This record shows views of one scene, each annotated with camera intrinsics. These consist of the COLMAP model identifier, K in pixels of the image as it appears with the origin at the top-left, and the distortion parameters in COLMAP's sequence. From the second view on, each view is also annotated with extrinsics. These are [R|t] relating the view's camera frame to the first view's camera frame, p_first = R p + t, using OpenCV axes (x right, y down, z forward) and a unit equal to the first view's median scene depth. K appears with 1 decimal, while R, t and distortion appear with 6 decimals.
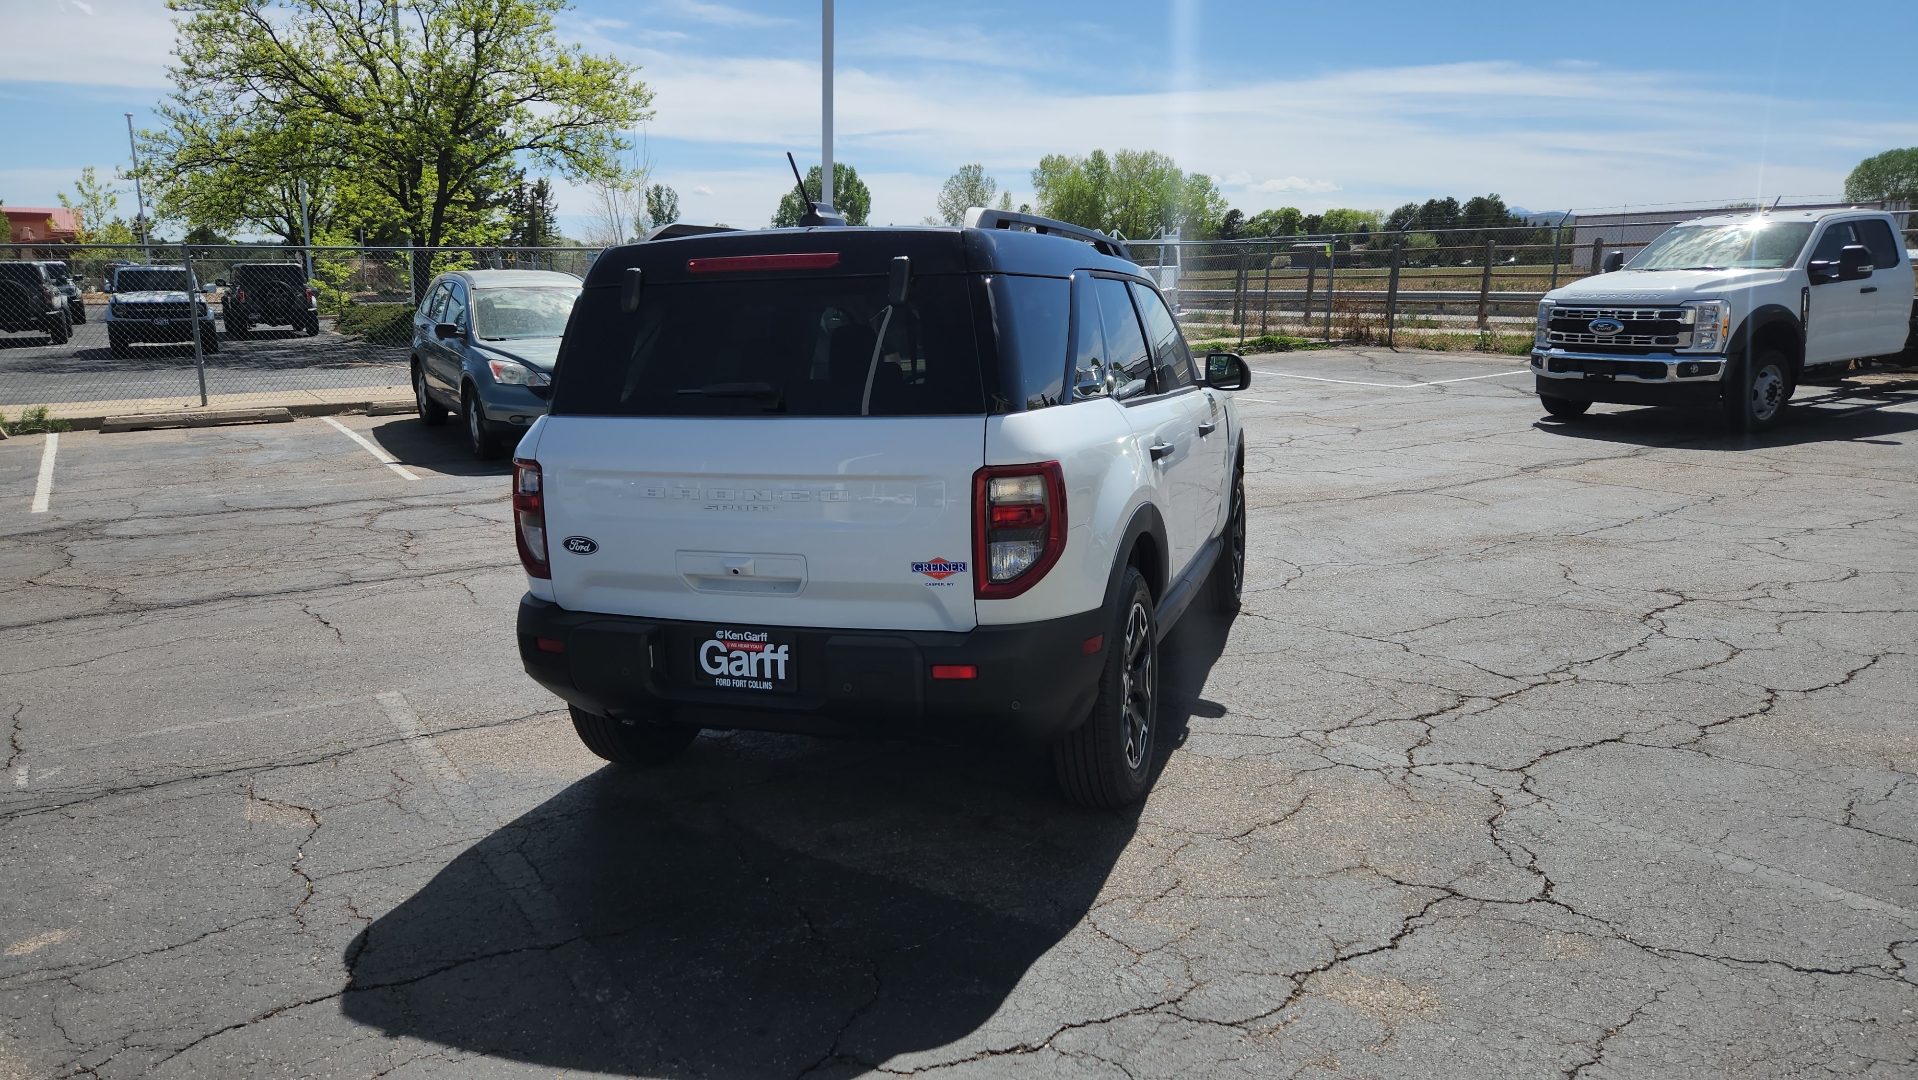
lens RADIAL K [[1282.6, 0, 926.9], [0, 1282.6, 548.8], [0, 0, 1]] dist [0.066524, -0.050520]
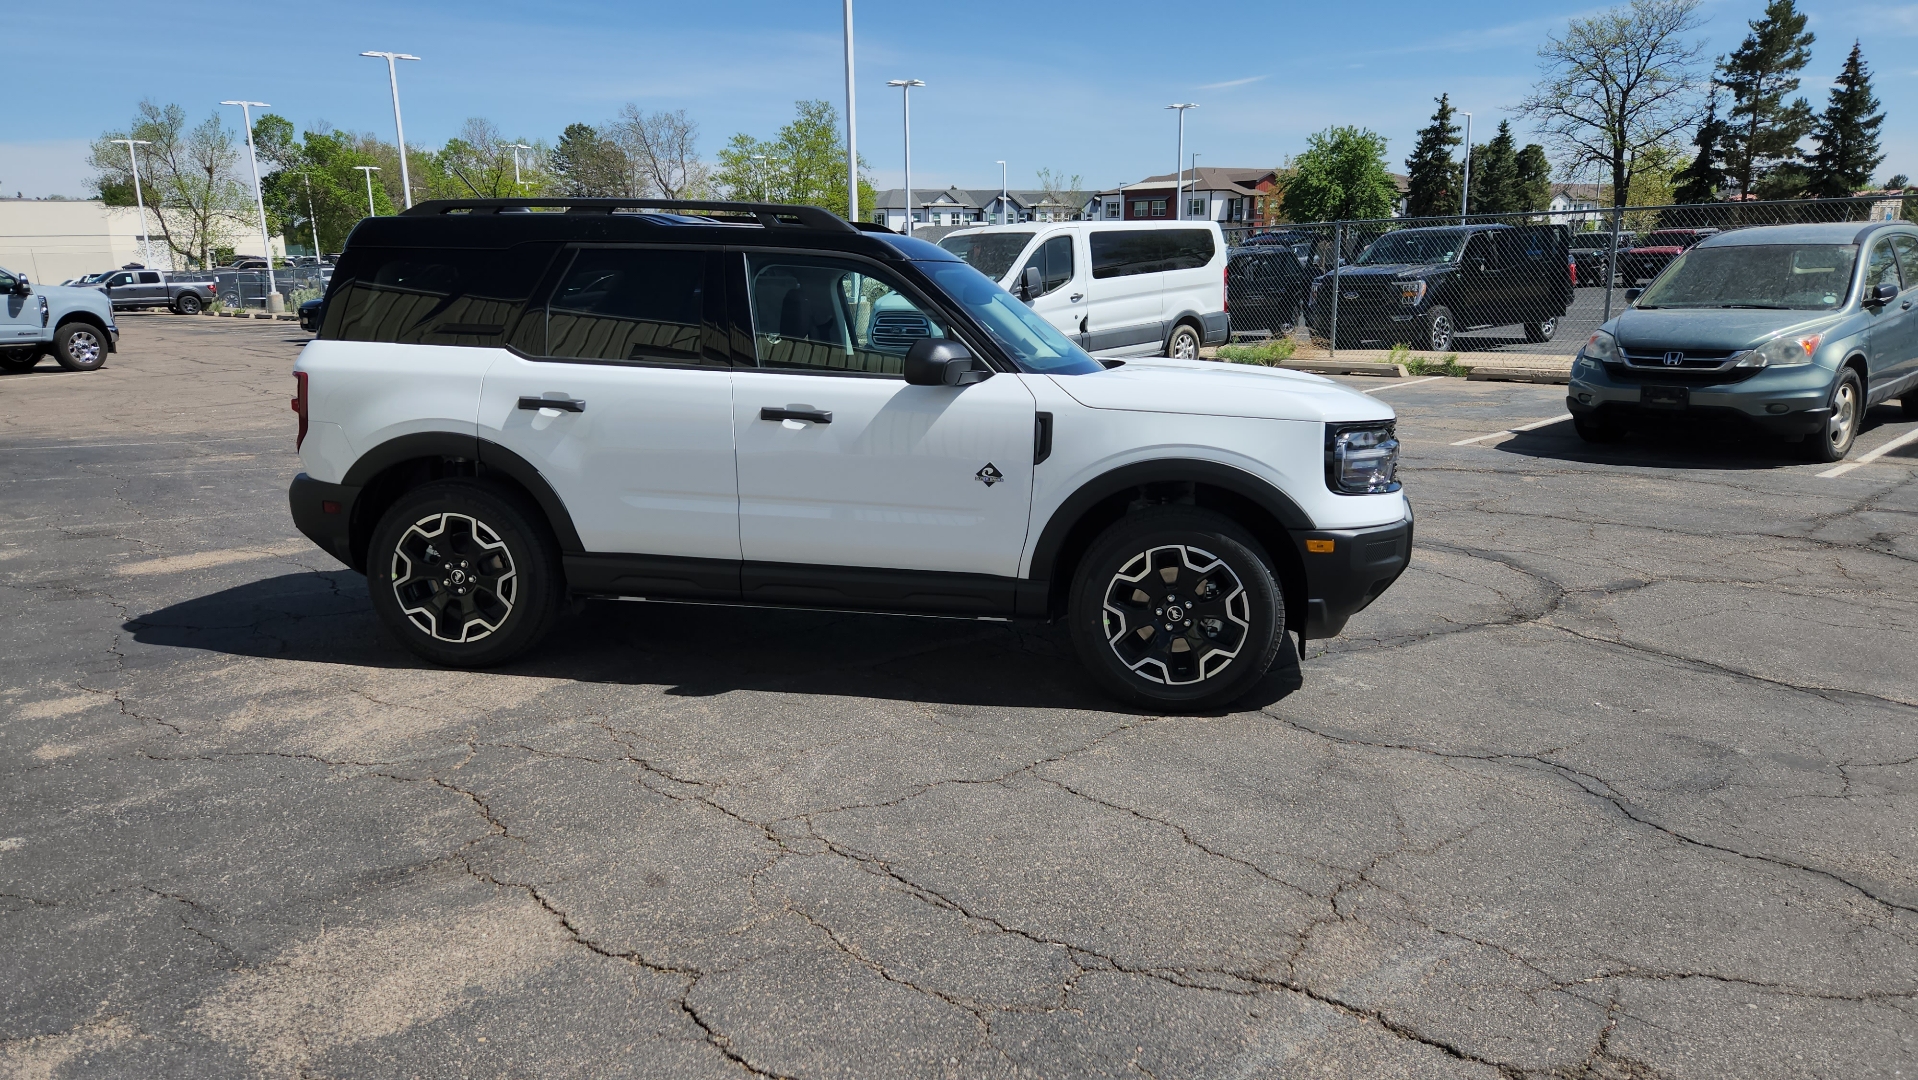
lens RADIAL K [[1286.4, 0, 939.3], [0, 1286.4, 557.7], [0, 0, 1]] dist [0.061880, -0.046035]
pose [[0.175729, 0.224305, -0.958544, 1.174753], [-0.189127, 0.963251, 0.190734, -0.196441], [0.966101, 0.147769, 0.211693, 0.963232]]
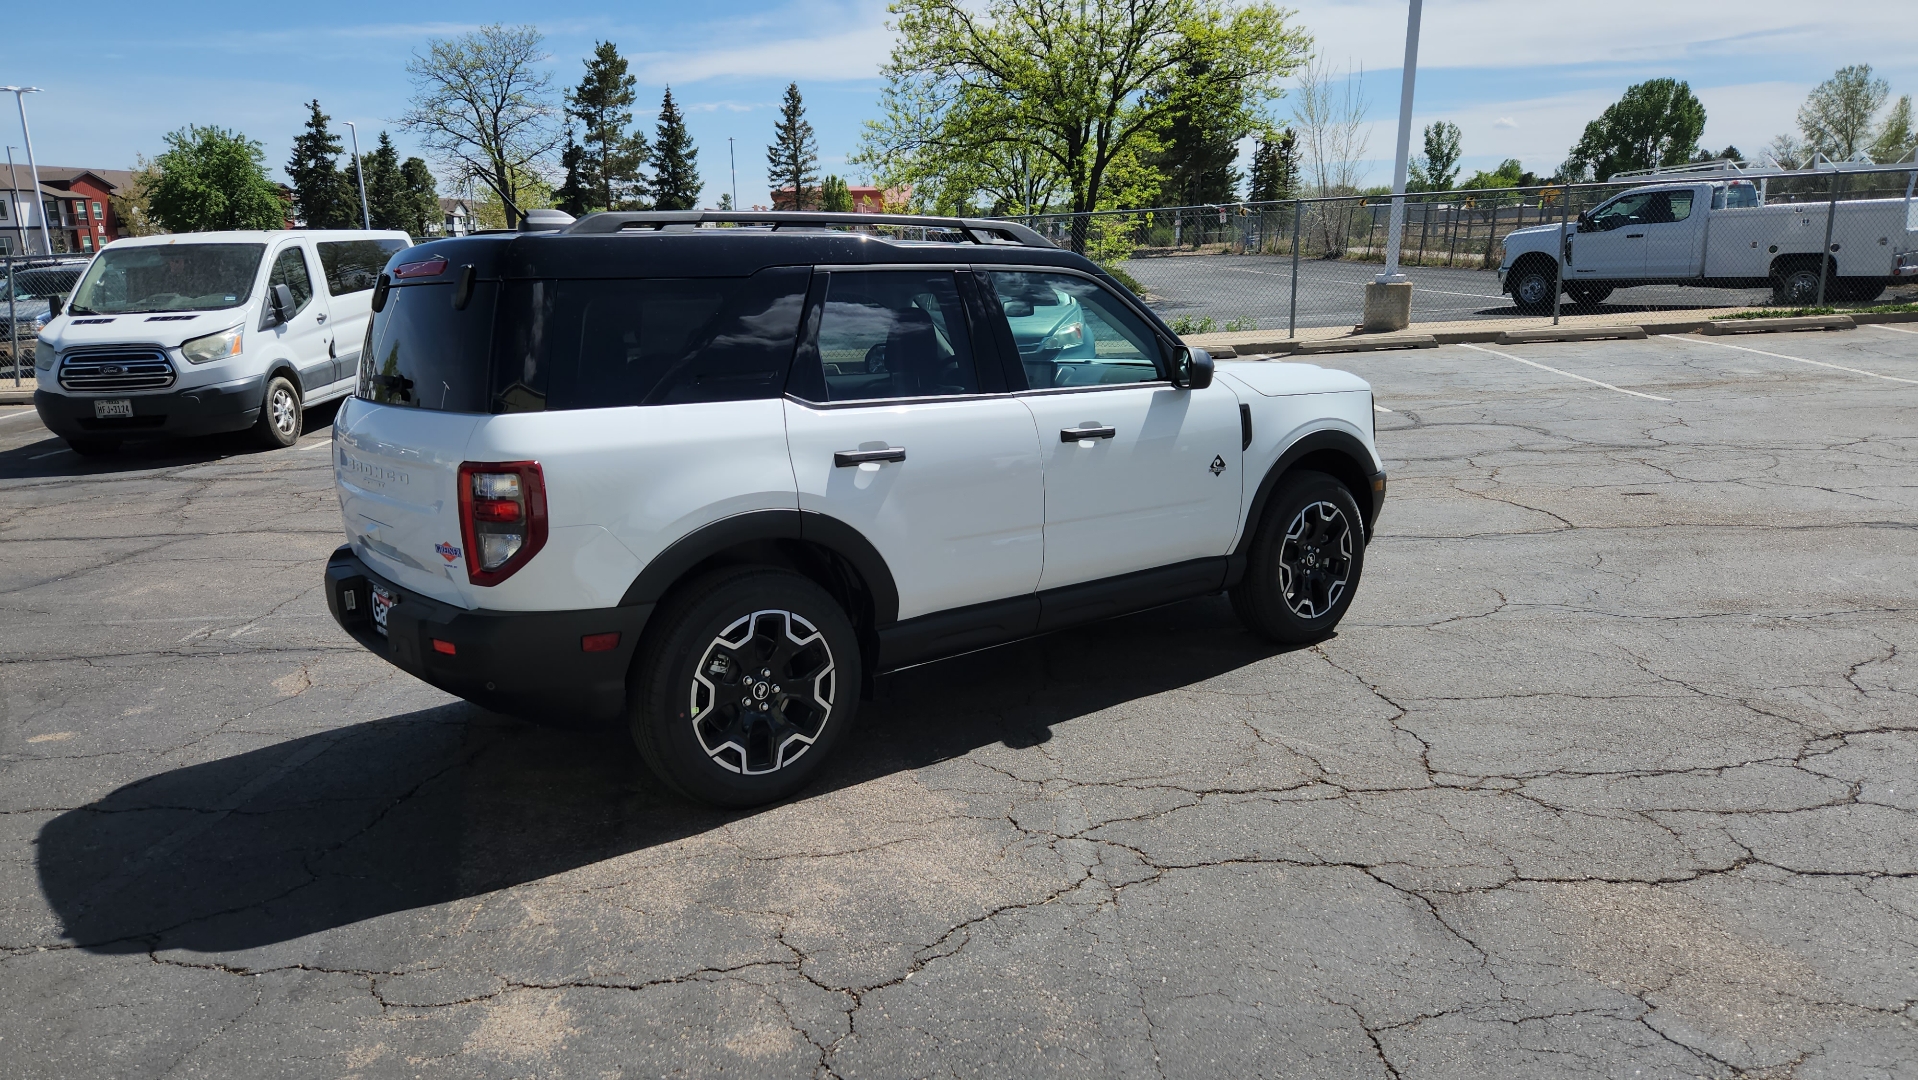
lens RADIAL K [[1283.9, 0, 927.1], [0, 1283.9, 559.2], [0, 0, 1]] dist [0.068600, -0.054478]
pose [[0.842114, 0.108714, -0.528229, 0.632314], [-0.085314, 0.993992, 0.068562, -0.060054], [0.532509, -0.012672, 0.846329, 0.187986]]
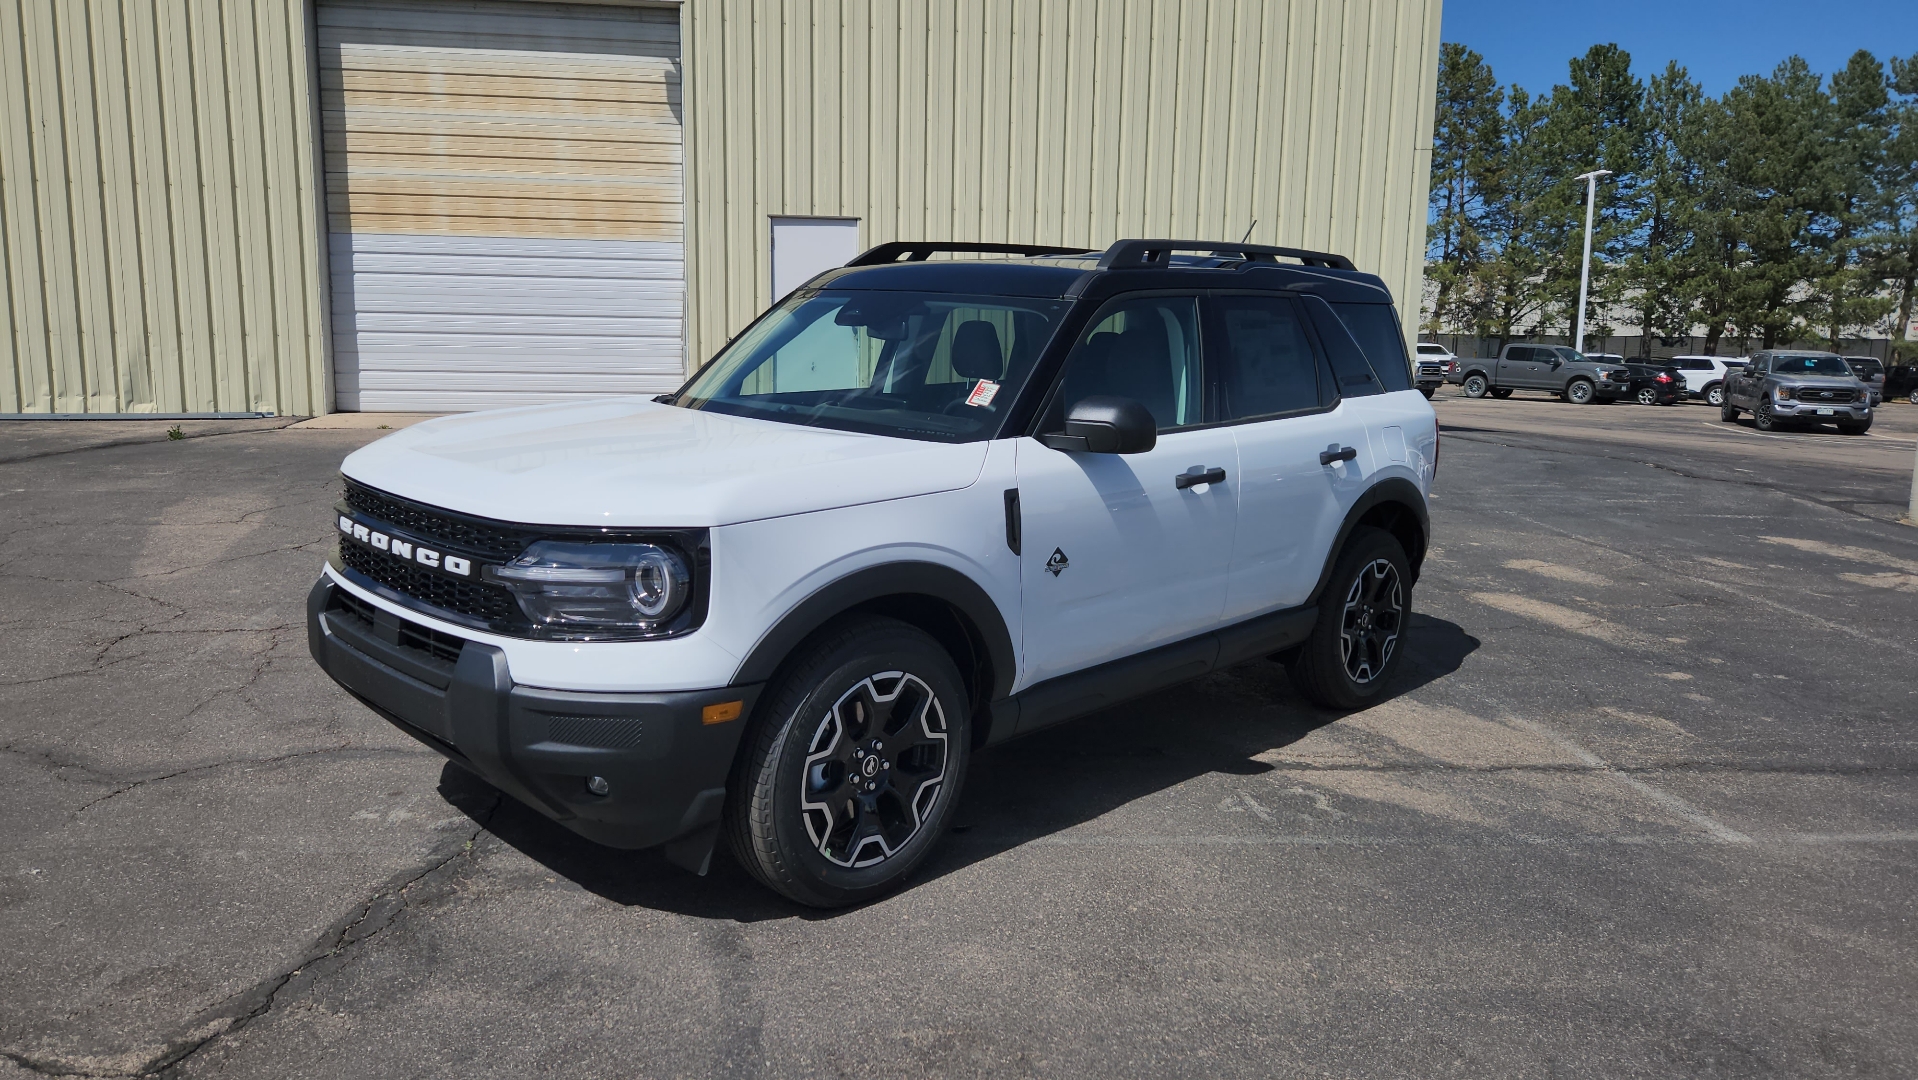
lens RADIAL K [[1284.0, 0, 919.7], [0, 1284.0, 519.2], [0, 0, 1]] dist [0.068894, -0.052829]
pose [[-0.900074, -0.076735, 0.428927, -0.337823], [0.067691, 0.947797, 0.311606, -0.361430], [-0.430447, 0.309503, -0.847893, 1.980066]]
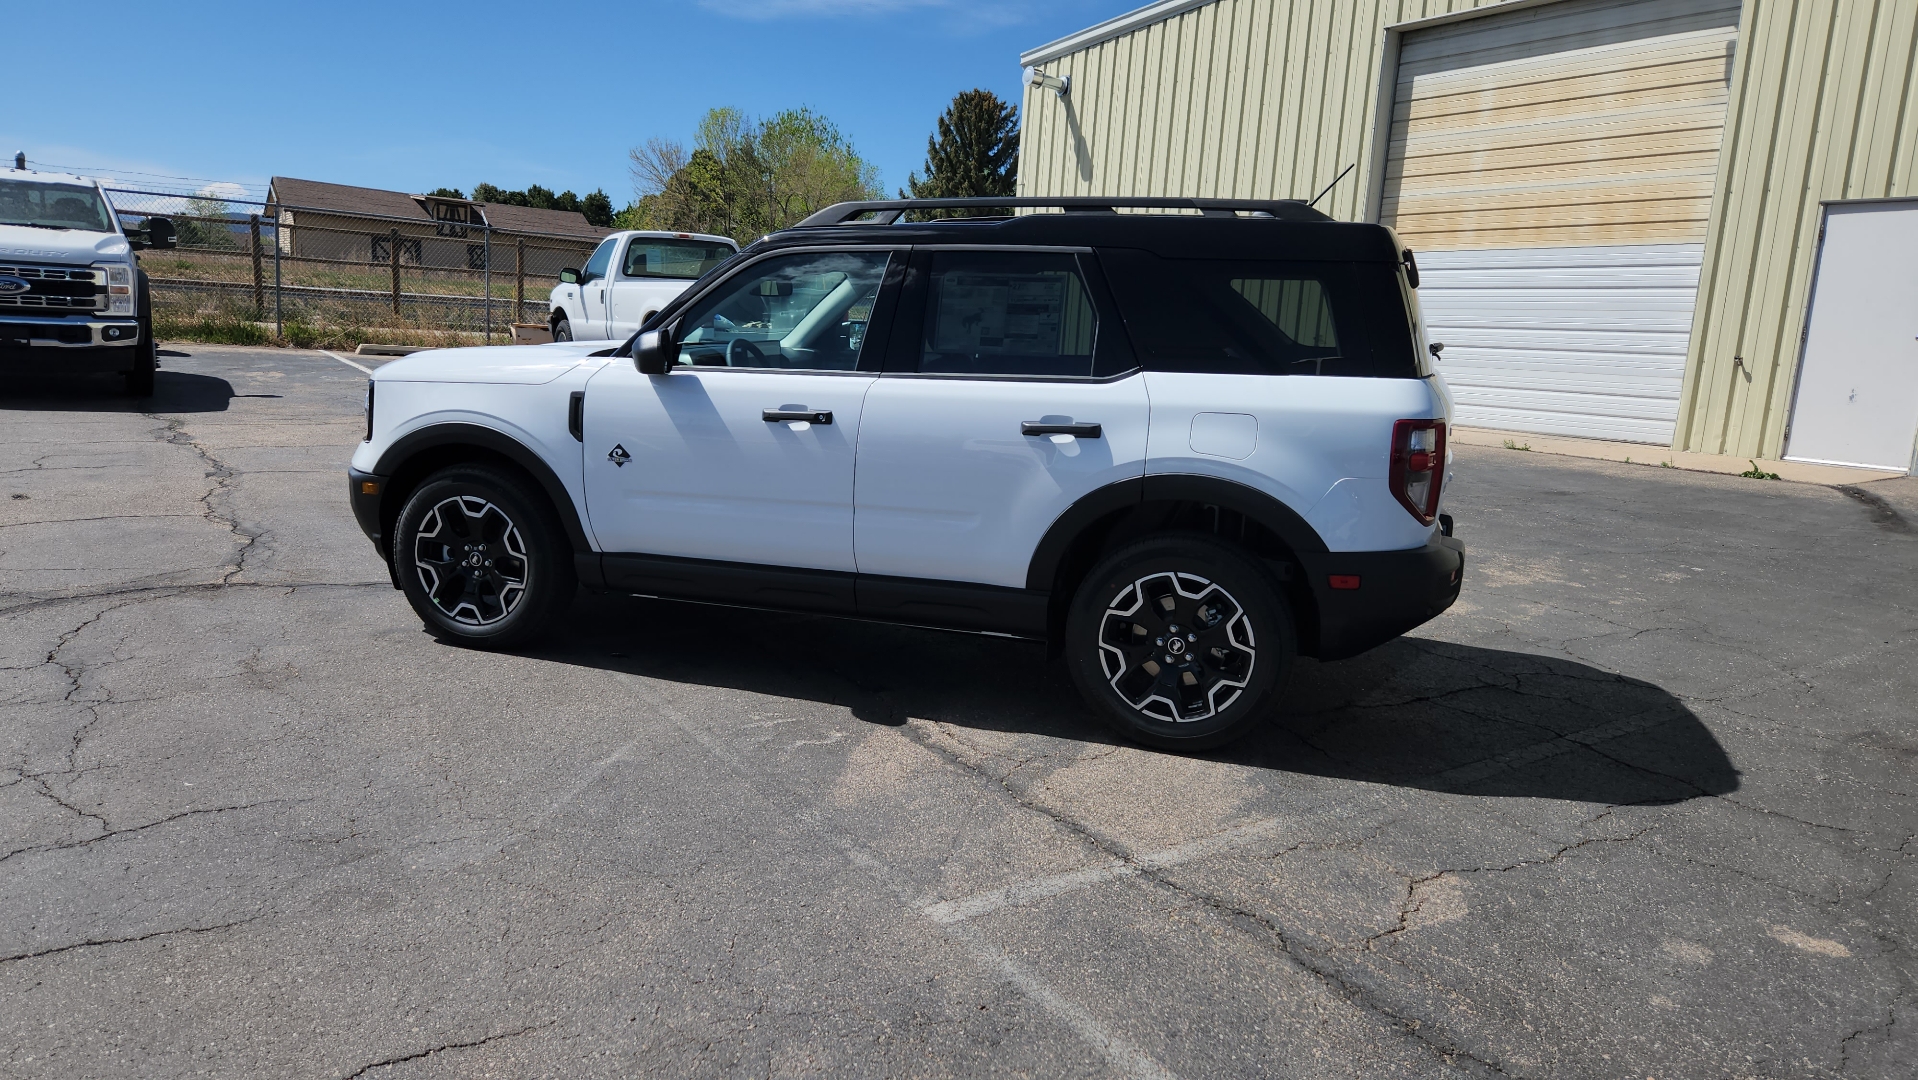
lens RADIAL K [[1283.0, 0, 925.5], [0, 1283.0, 539.2], [0, 0, 1]] dist [0.063766, -0.041775]
pose [[-0.024904, -0.166484, 0.985730, -1.064375], [0.144869, 0.975026, 0.168336, -0.165692], [-0.989137, 0.146994, -0.000164, 1.094056]]
